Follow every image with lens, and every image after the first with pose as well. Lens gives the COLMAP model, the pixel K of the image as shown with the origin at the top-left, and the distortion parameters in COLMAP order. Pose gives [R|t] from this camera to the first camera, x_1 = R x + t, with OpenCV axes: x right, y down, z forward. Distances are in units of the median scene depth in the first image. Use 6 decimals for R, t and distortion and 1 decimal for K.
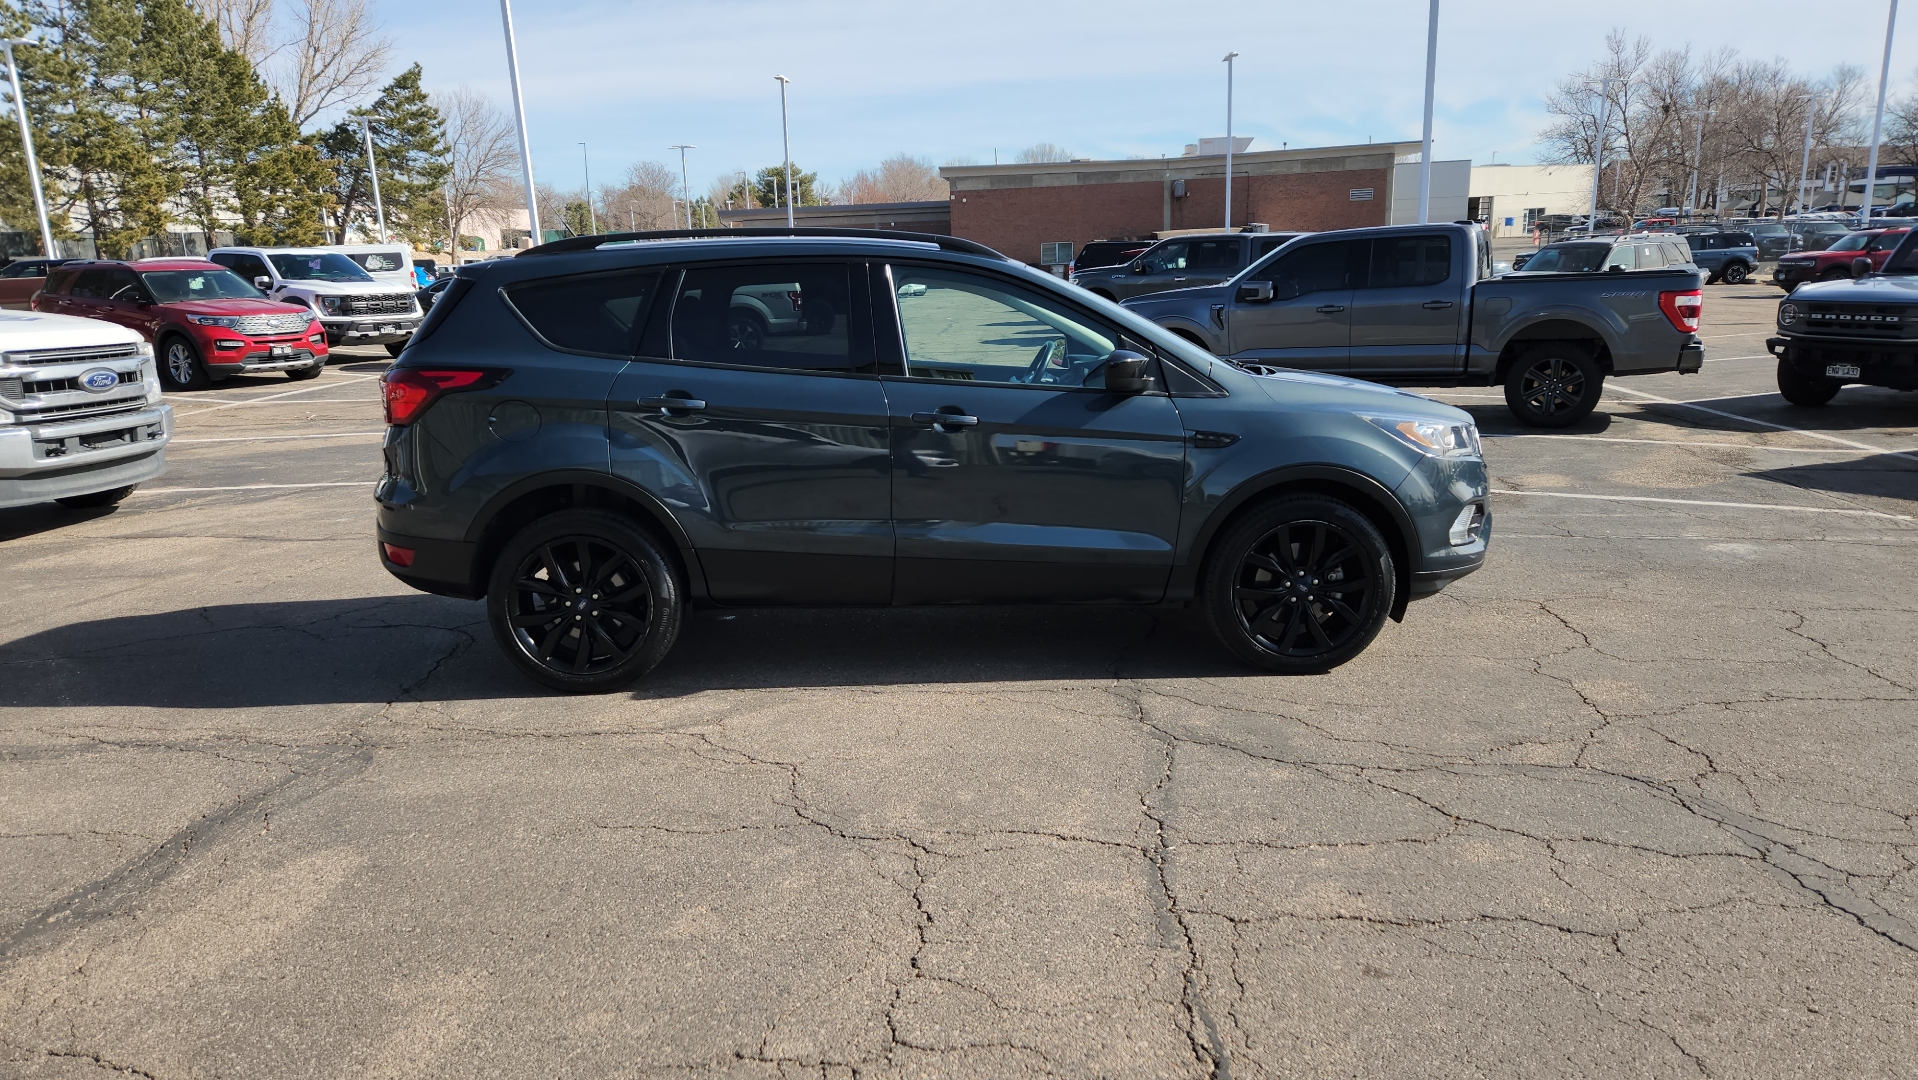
lens RADIAL K [[1265.2, 0, 924.2], [0, 1265.2, 542.0], [0, 0, 1]] dist [0.072408, -0.061613]
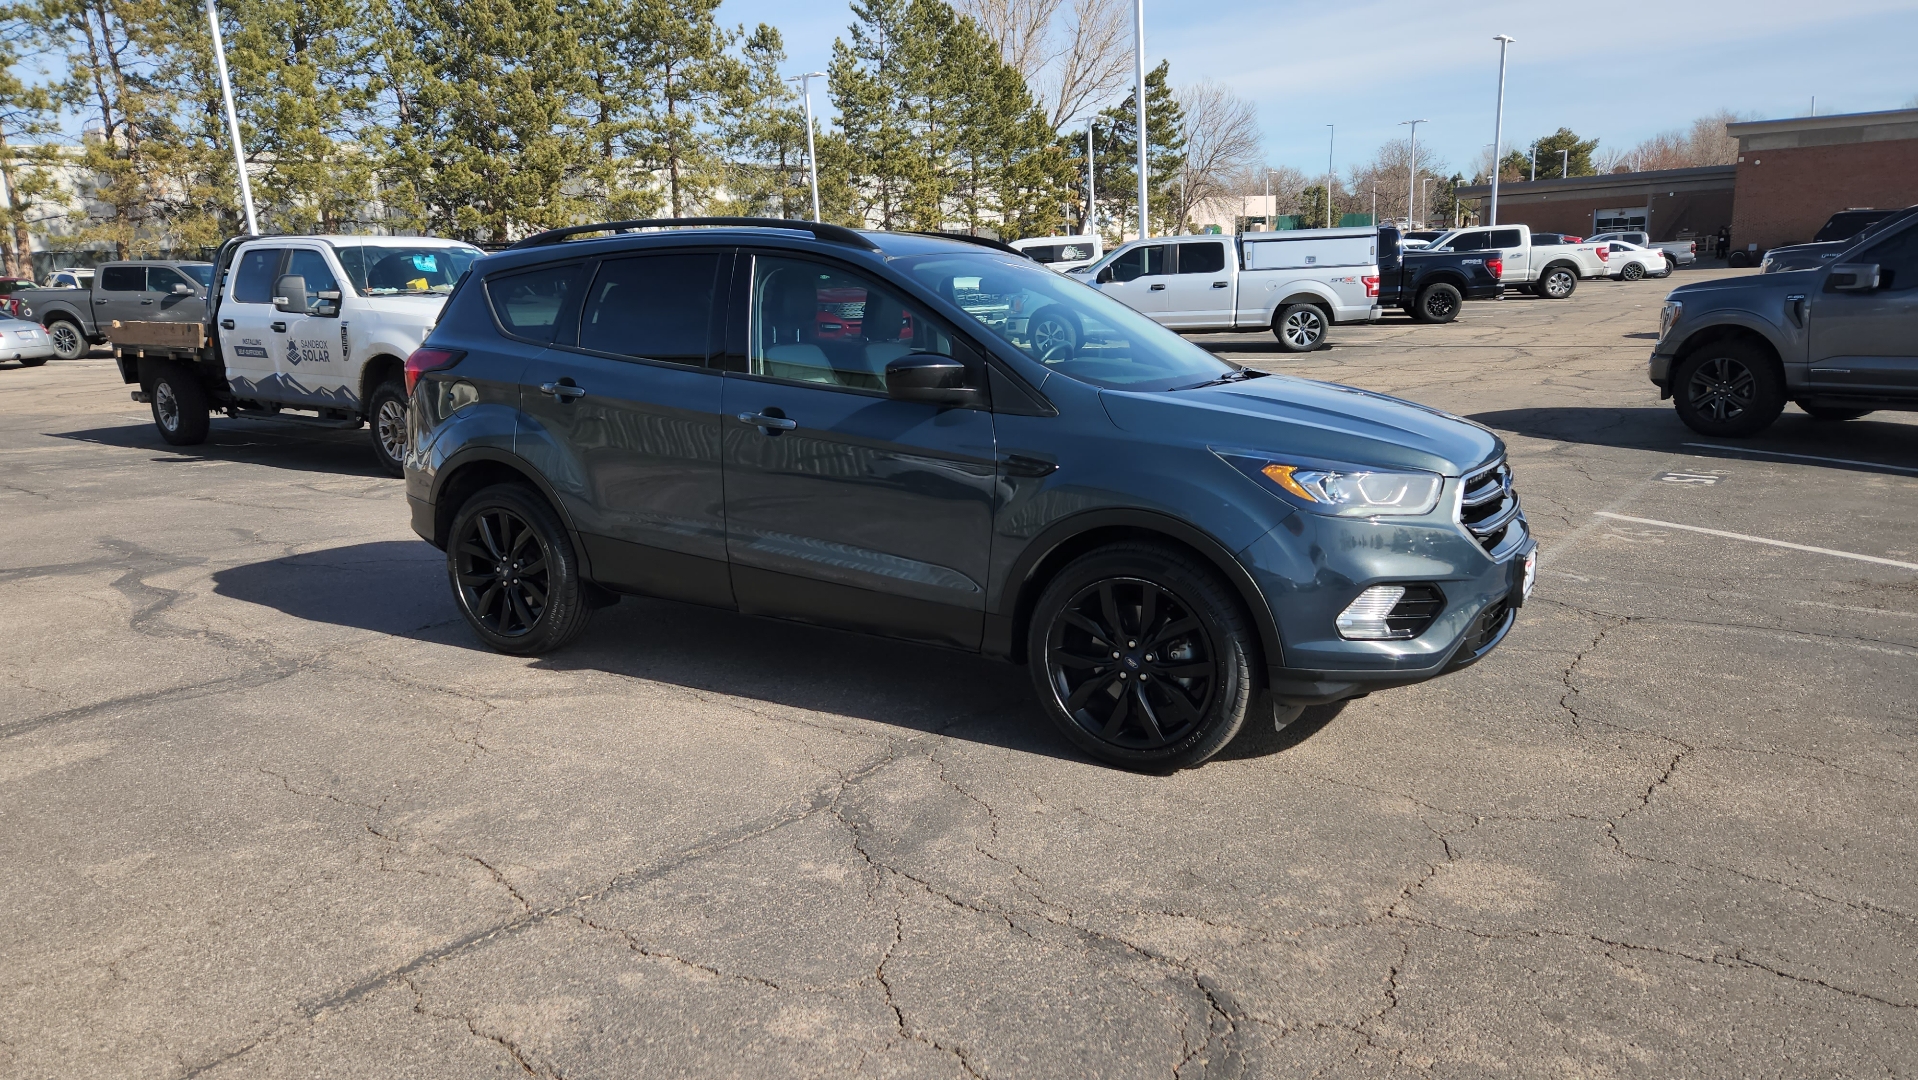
lens RADIAL K [[1247.7, 0, 924.9], [0, 1247.7, 562.1], [0, 0, 1]] dist [0.075740, -0.064377]
pose [[0.850285, 0.118621, -0.512781, 0.201259], [-0.103782, 0.992931, 0.057603, -0.020046], [0.515989, 0.004238, 0.856585, 0.091492]]
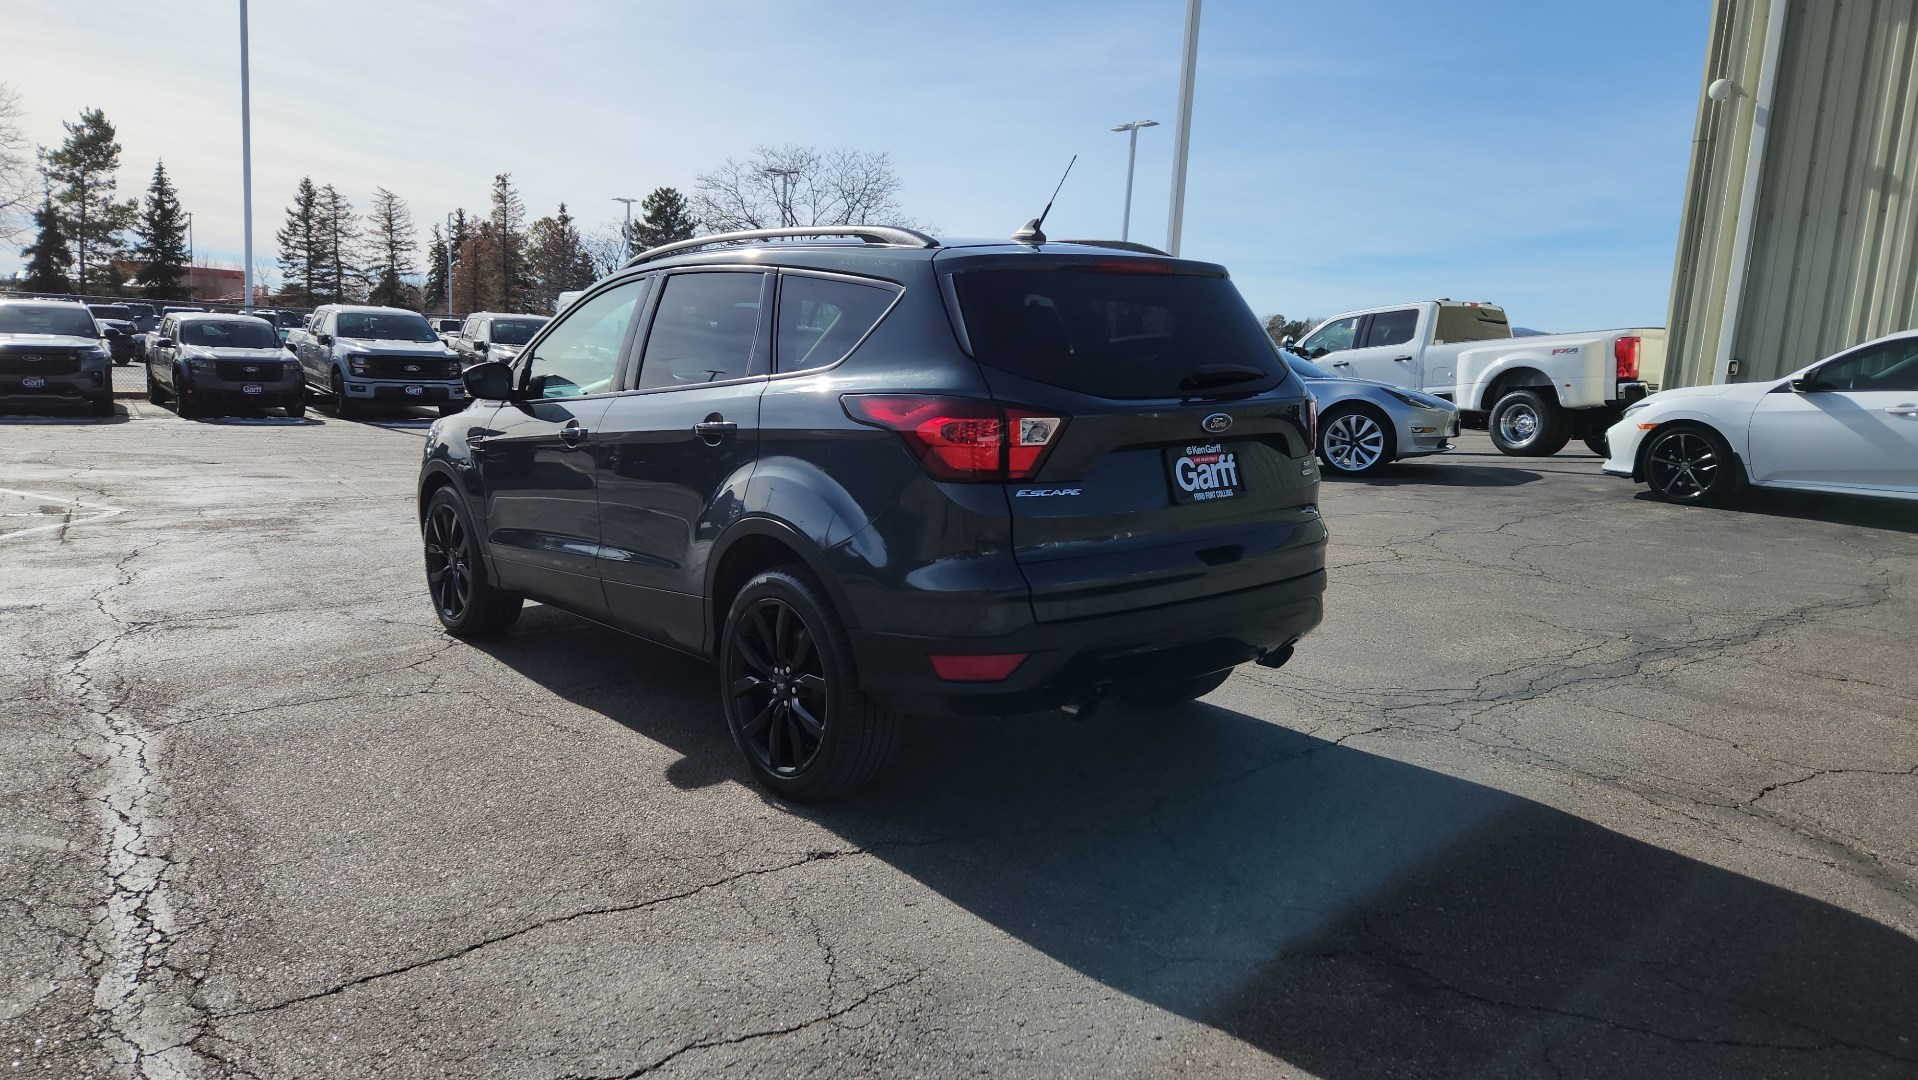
lens RADIAL K [[1267.2, 0, 927.2], [0, 1267.2, 556.1], [0, 0, 1]] dist [0.072935, -0.062648]
pose [[-0.610839, -0.117998, 0.782913, -0.325804], [0.154280, 0.952139, 0.263874, -0.100361], [-0.776578, 0.281972, -0.563398, 0.591732]]
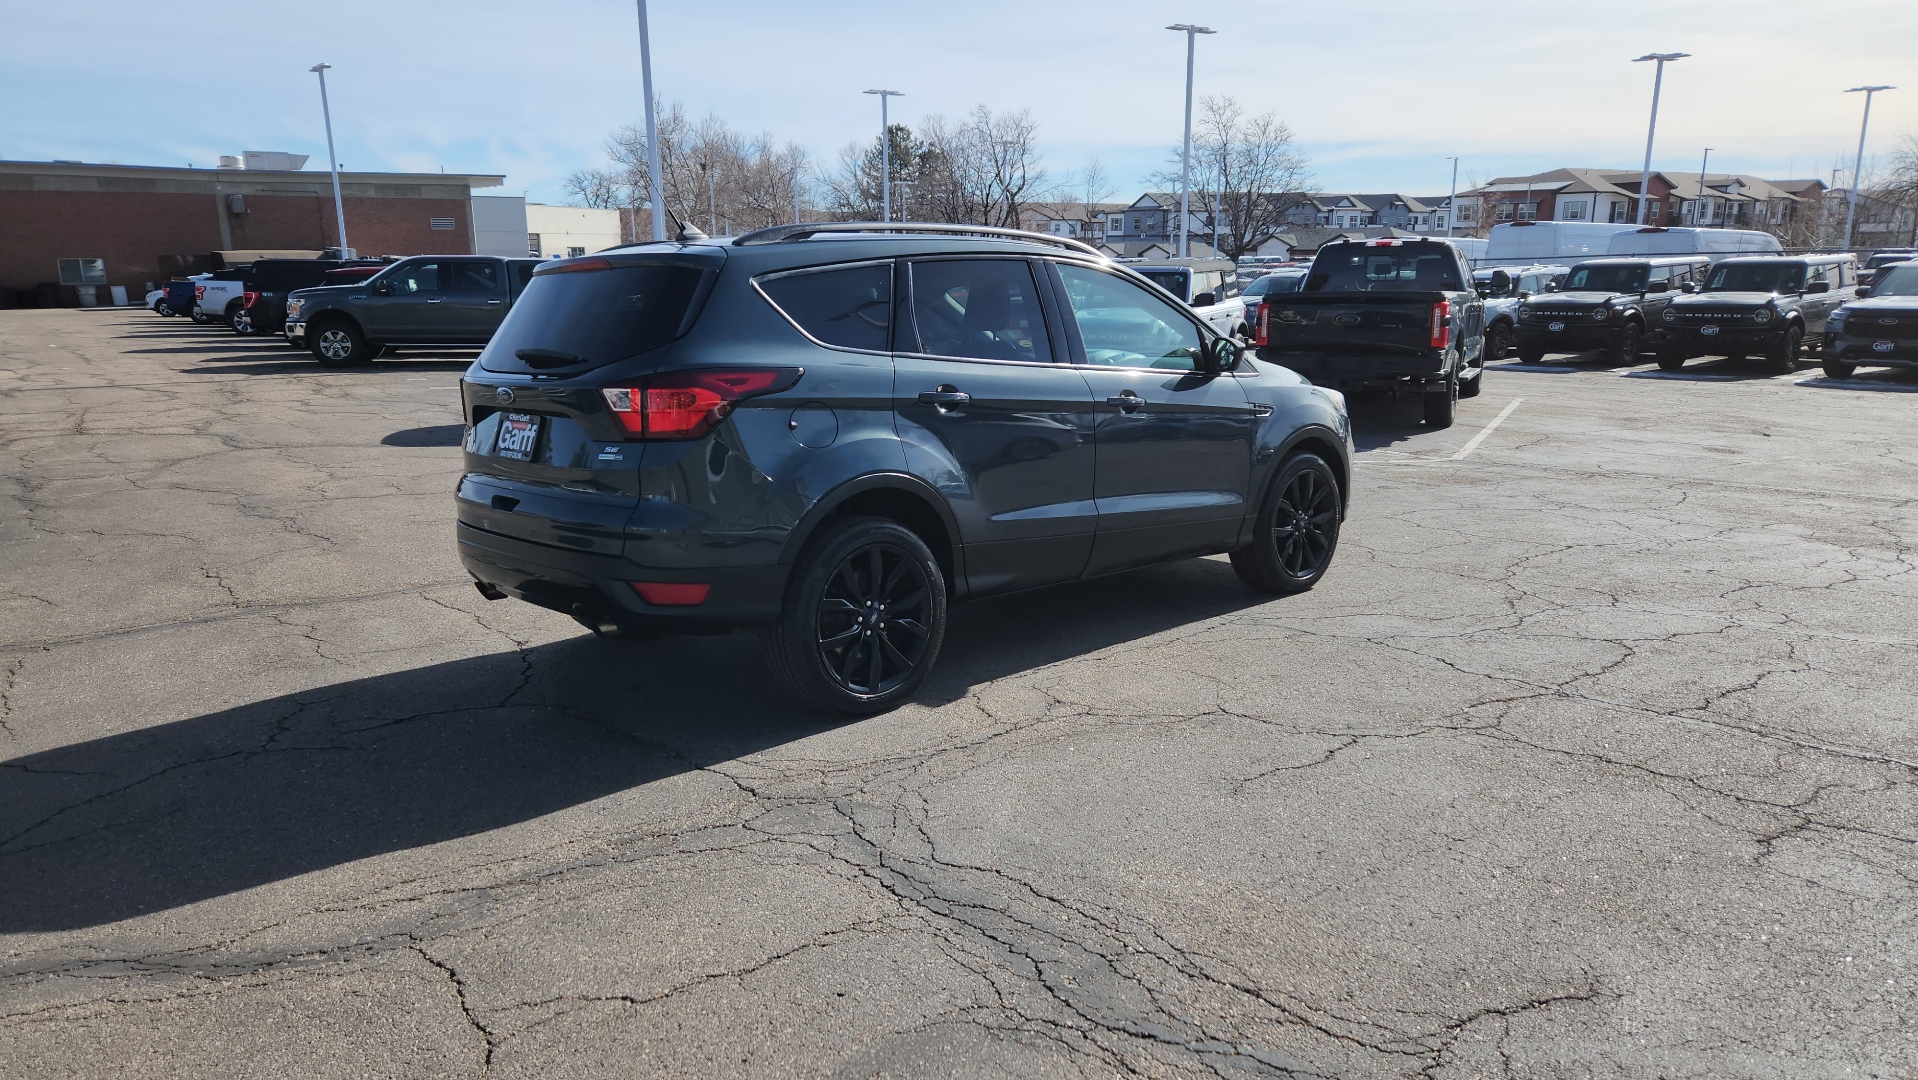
lens RADIAL K [[1265.2, 0, 924.2], [0, 1265.2, 542.0], [0, 0, 1]] dist [0.072408, -0.061613]
pose [[0.757599, -0.111385, 0.643146, -0.286462], [0.126746, 0.991681, 0.022445, -0.007648], [-0.640296, 0.064512, 0.765414, 0.090196]]
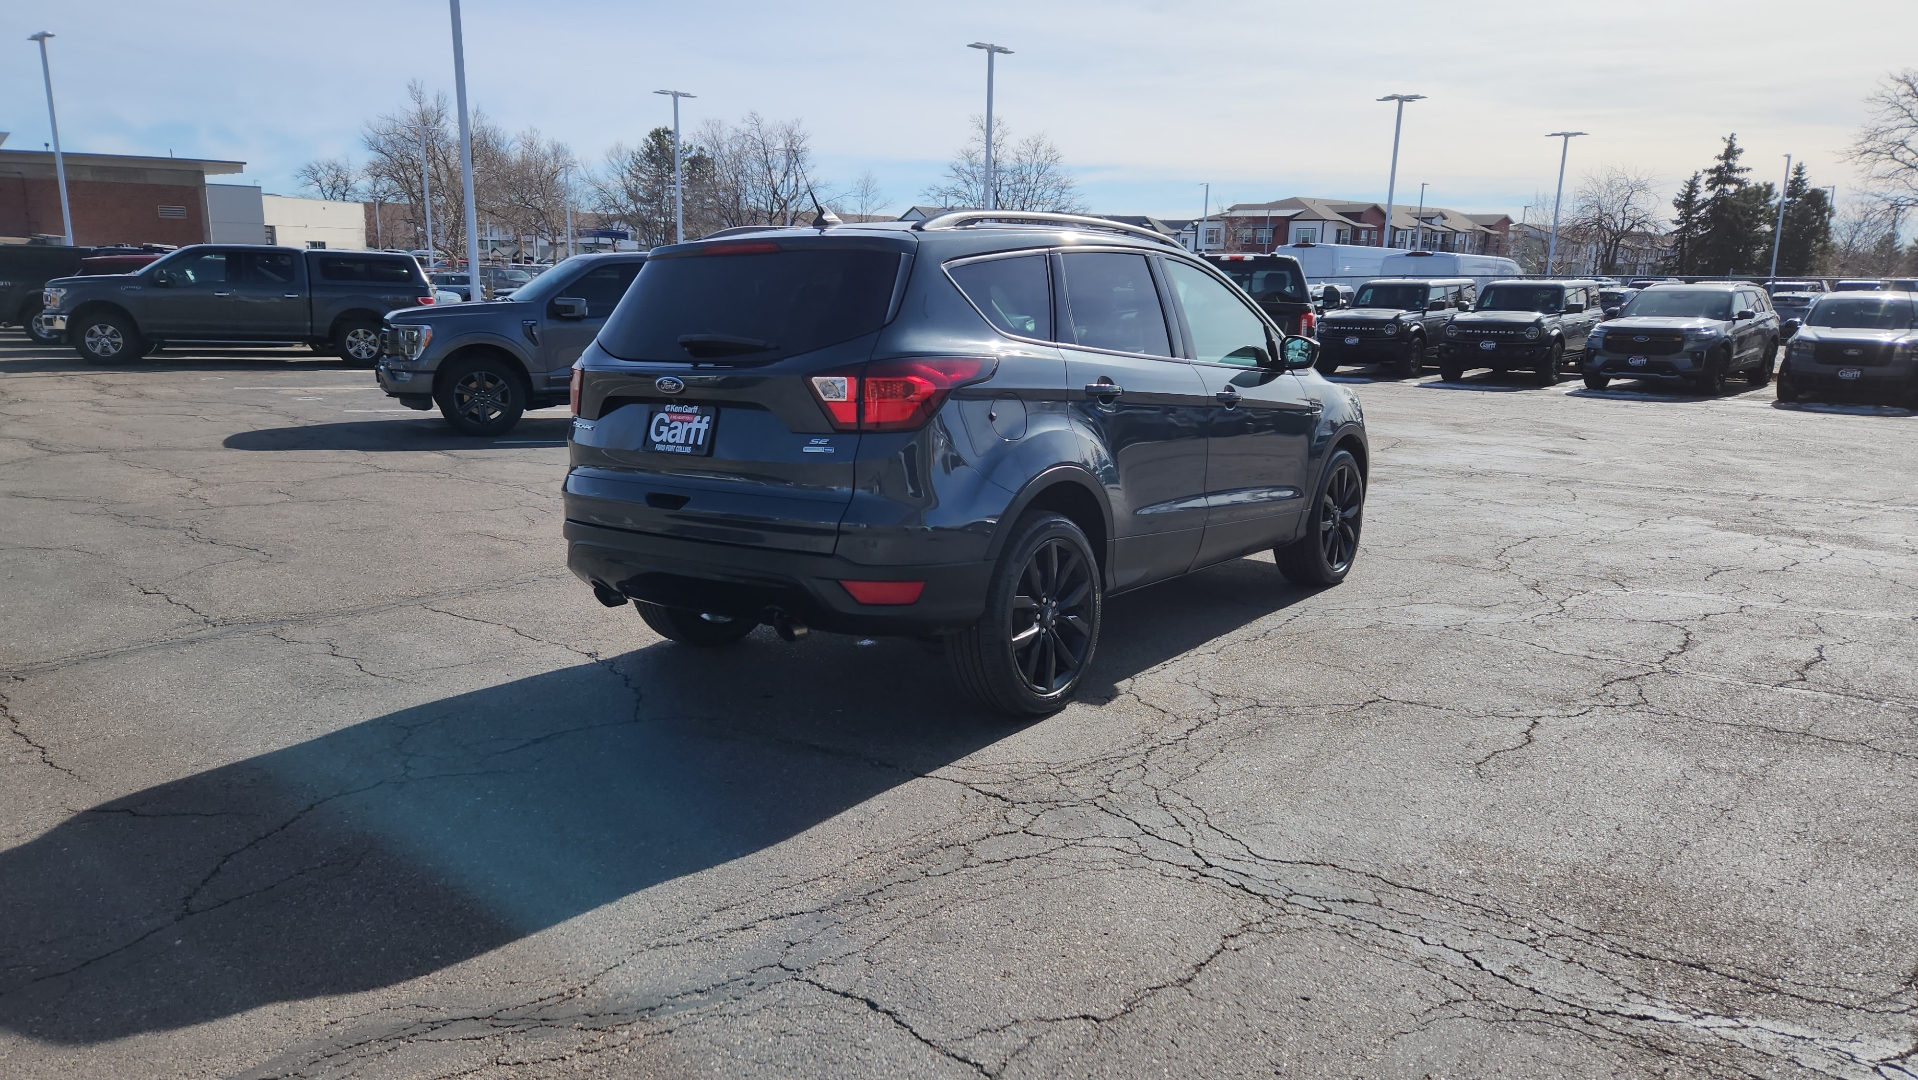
lens RADIAL K [[1266.4, 0, 917.8], [0, 1266.4, 530.7], [0, 0, 1]] dist [0.070092, -0.053834]
pose [[0.631571, -0.110412, 0.767416, -0.350076], [0.136171, 0.990219, 0.030401, -0.017494], [-0.763266, 0.085299, 0.640429, 0.167517]]
